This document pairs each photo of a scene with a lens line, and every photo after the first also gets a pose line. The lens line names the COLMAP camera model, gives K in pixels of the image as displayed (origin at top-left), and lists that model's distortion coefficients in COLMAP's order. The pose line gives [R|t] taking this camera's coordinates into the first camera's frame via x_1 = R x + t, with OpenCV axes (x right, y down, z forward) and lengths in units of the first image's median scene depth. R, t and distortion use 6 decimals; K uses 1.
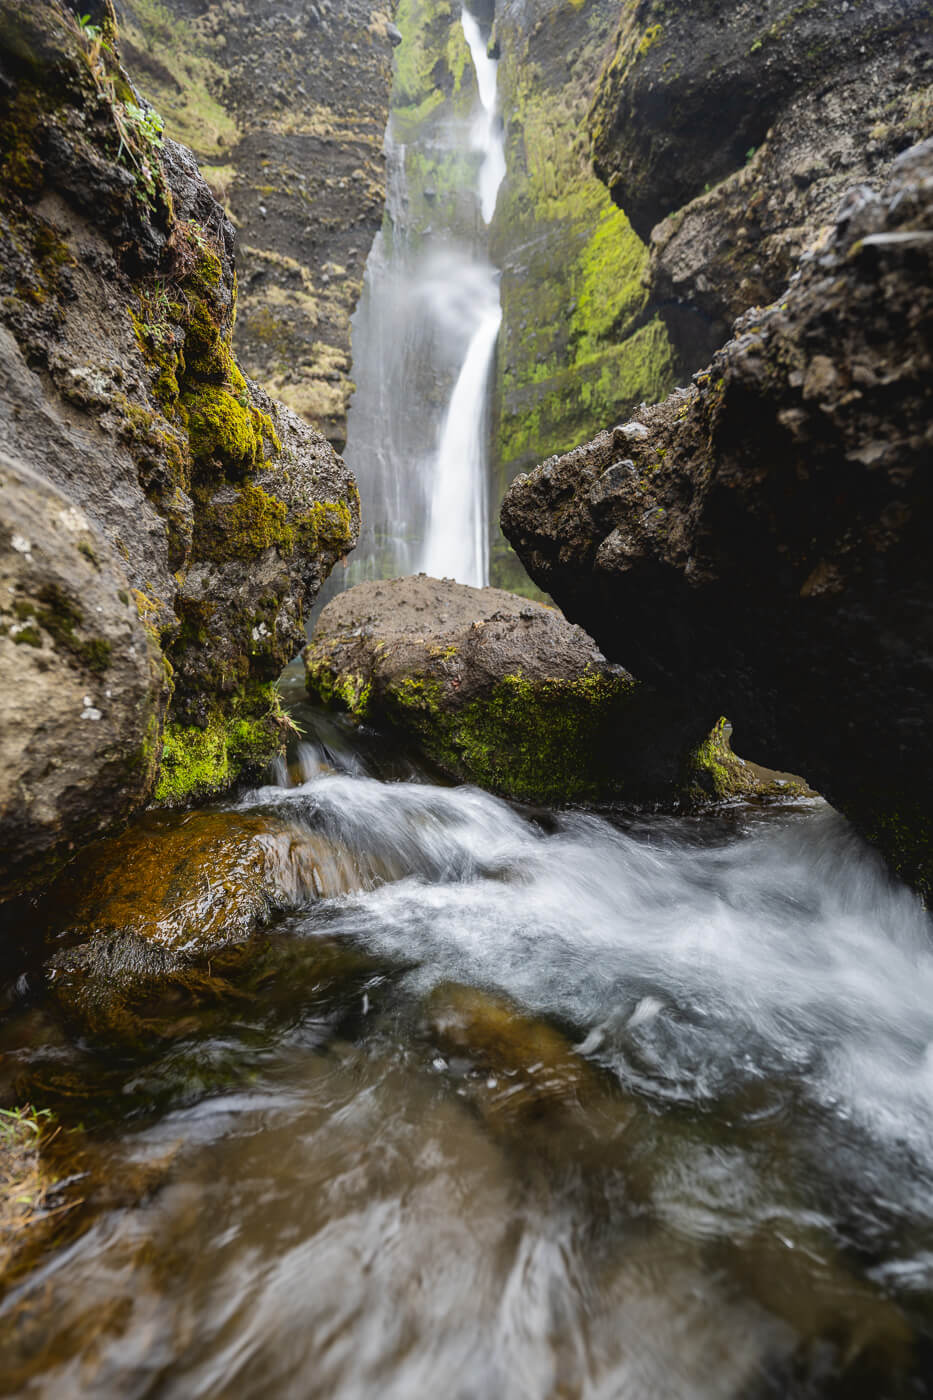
lens RADIAL K [[552.3, 0, 466.5], [0, 552.3, 700.0], [0, 0, 1]] dist [0.006692, -0.000374]
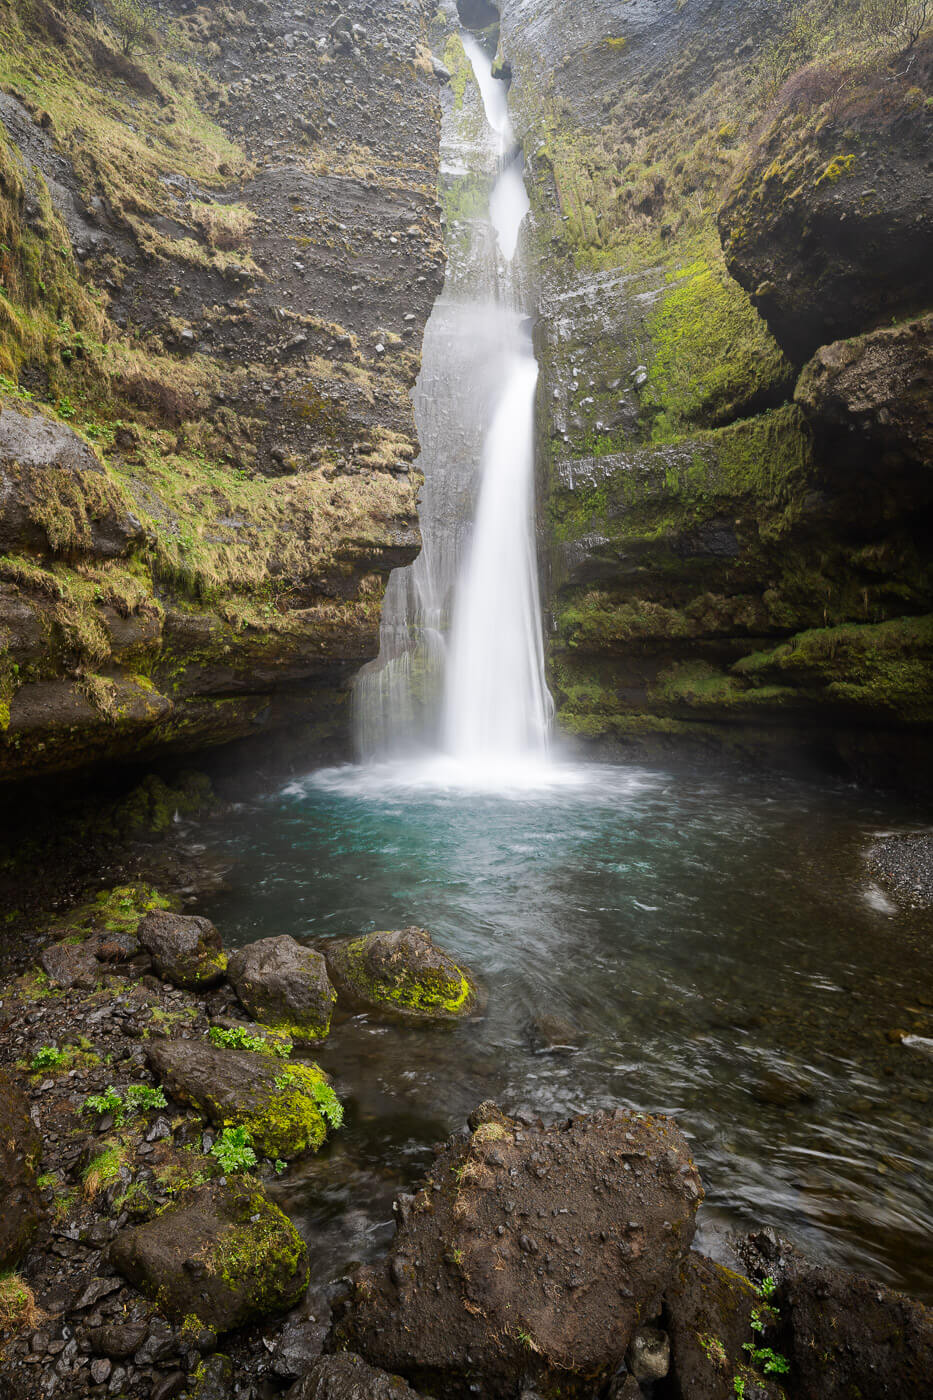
lens RADIAL K [[641.7, 0, 466.5], [0, 641.7, 700.0], [0, 0, 1]] dist [-0.001118, 0.001416]
pose [[0.989537, -0.040400, 0.138511, -0.272221], [0.045768, 0.998311, -0.035785, -0.190439], [-0.136831, 0.041750, 0.989714, 0.054936]]
